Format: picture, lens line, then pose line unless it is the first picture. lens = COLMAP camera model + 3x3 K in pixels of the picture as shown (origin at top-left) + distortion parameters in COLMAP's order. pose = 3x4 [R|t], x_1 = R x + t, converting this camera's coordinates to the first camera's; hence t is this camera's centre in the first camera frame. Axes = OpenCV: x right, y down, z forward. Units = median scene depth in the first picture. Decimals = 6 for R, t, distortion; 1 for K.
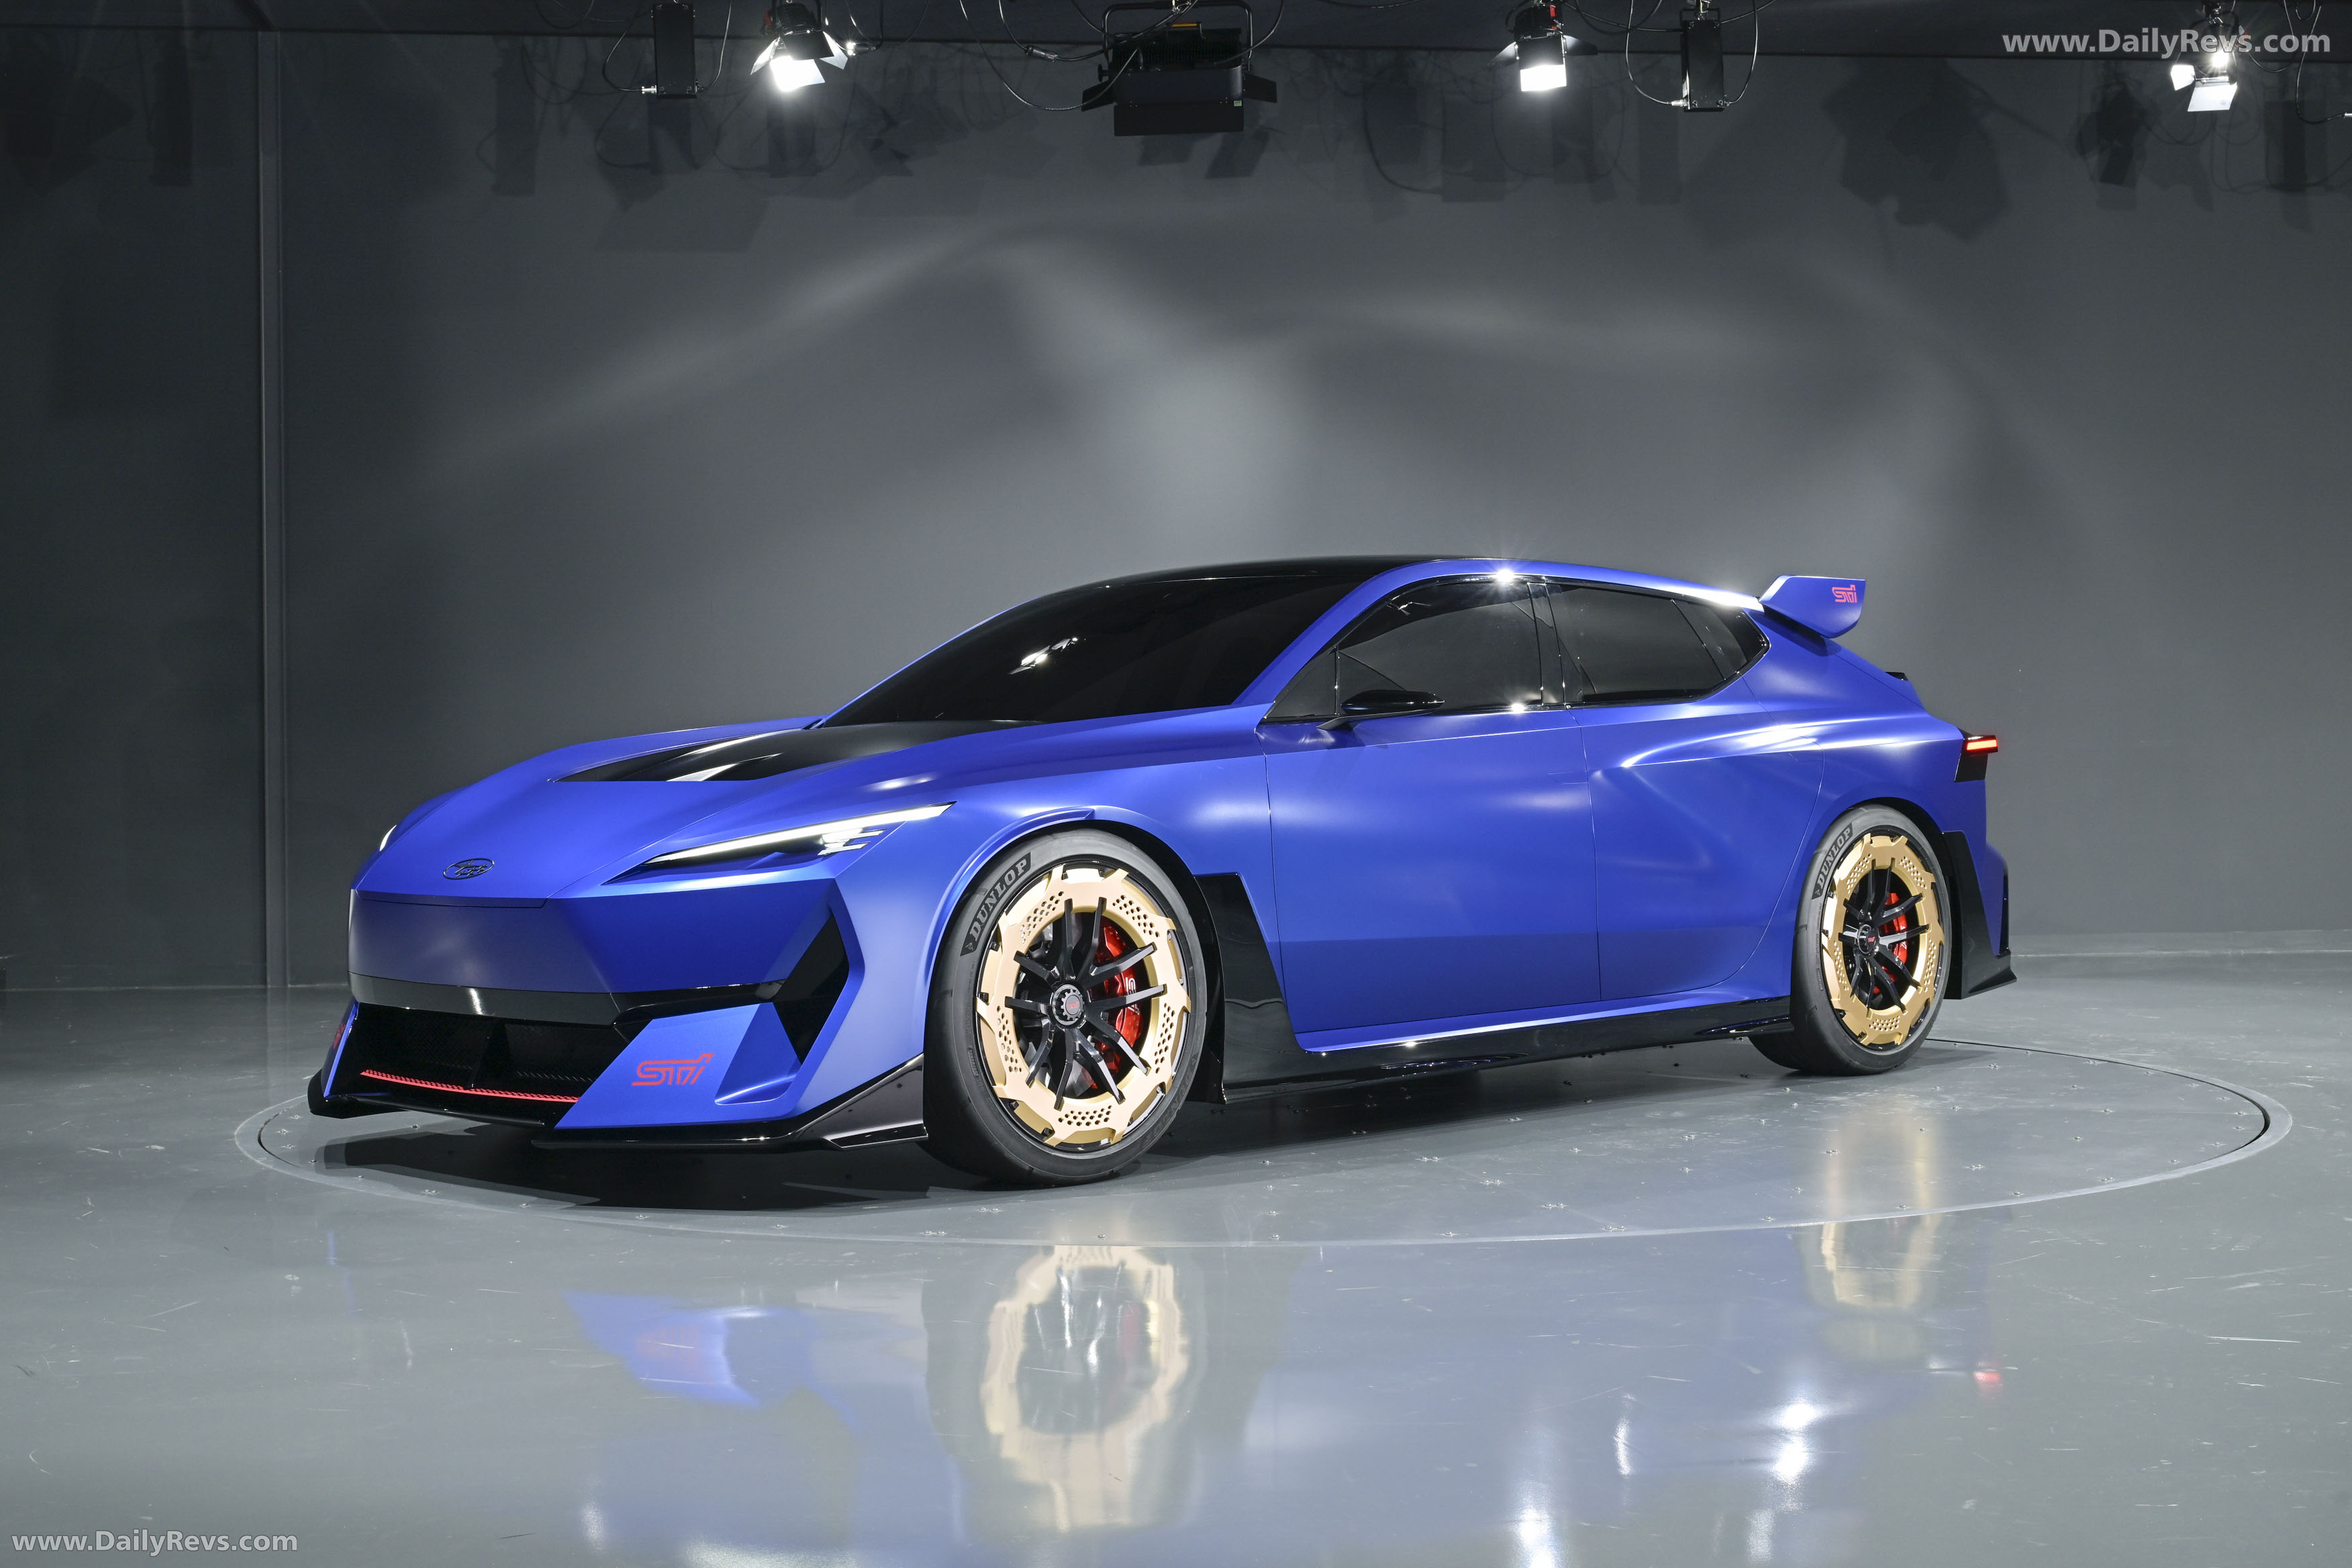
lens RADIAL K [[3117.3, 0, 1228.4], [0, 3117.3, 773.5], [0, 0, 1]] dist [-0.007314, -0.026707]
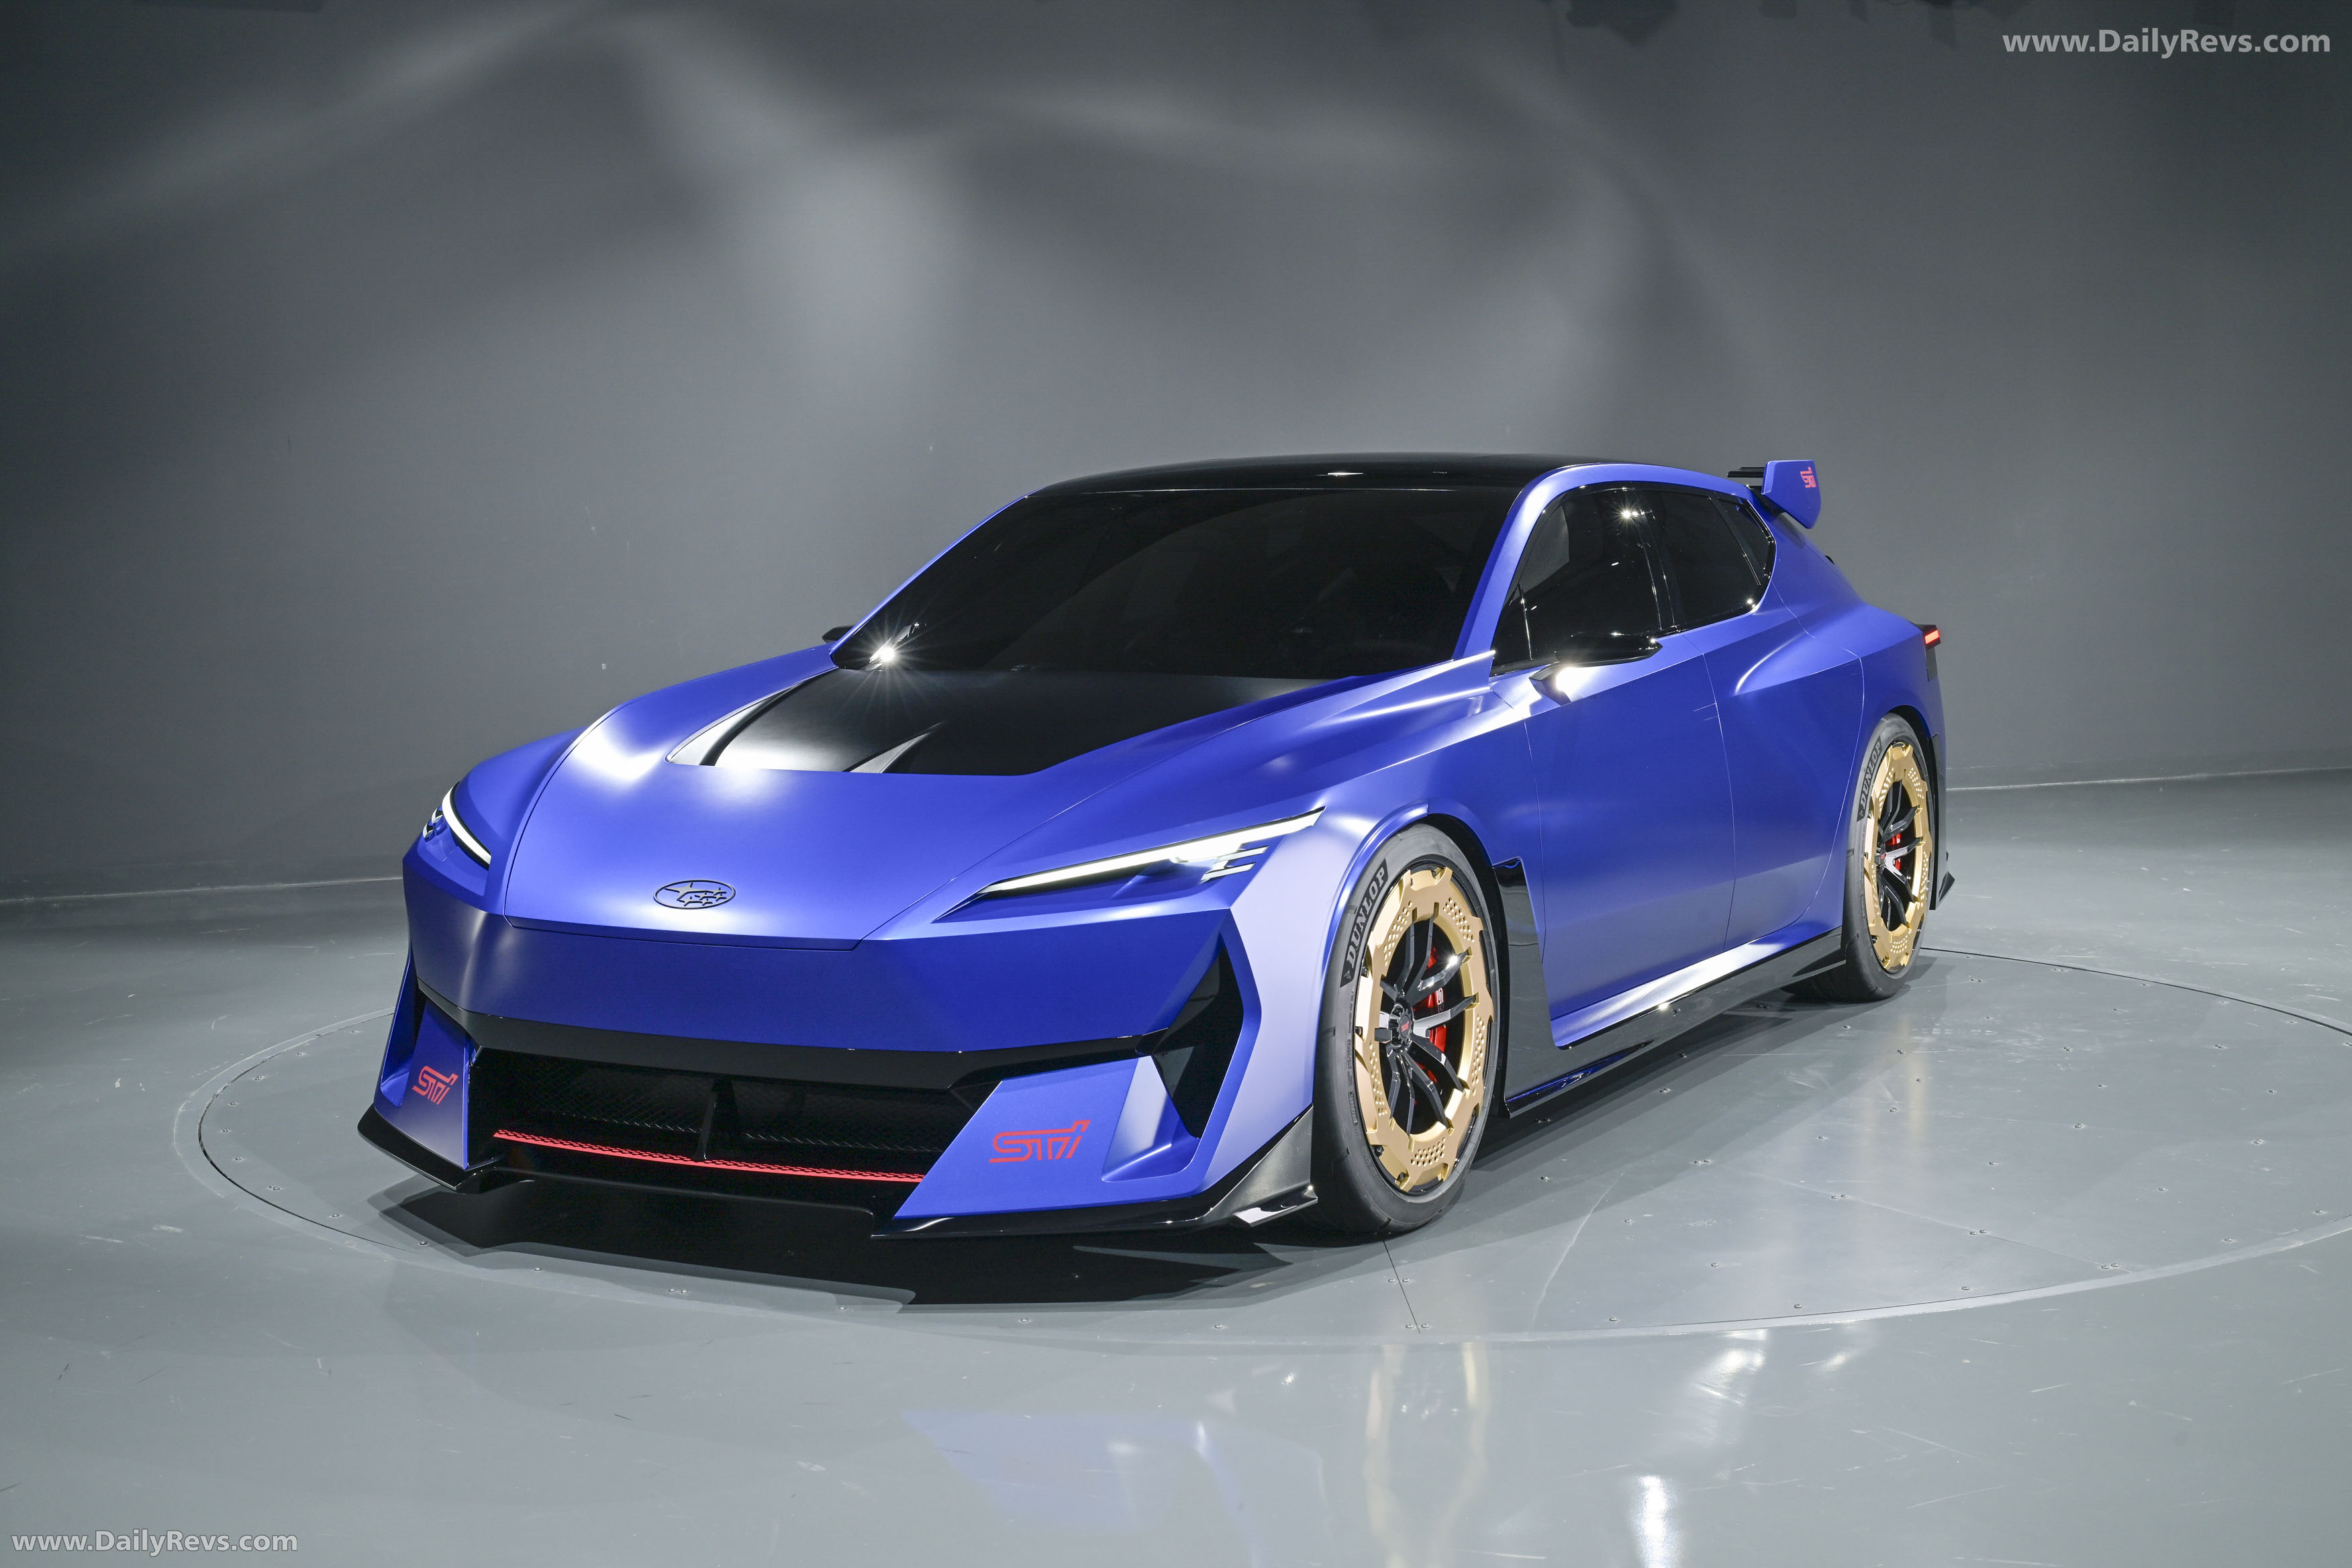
lens RADIAL K [[3333.7, 0, 1176.0], [0, 3333.7, 784.0], [0, 0, 1]] dist [-0.009019, 0.028937]
pose [[0.957279, -0.027976, 0.287809, -0.294905], [0.003028, 0.996224, 0.086765, -0.058047], [-0.289150, -0.082187, 0.953749, 0.105239]]
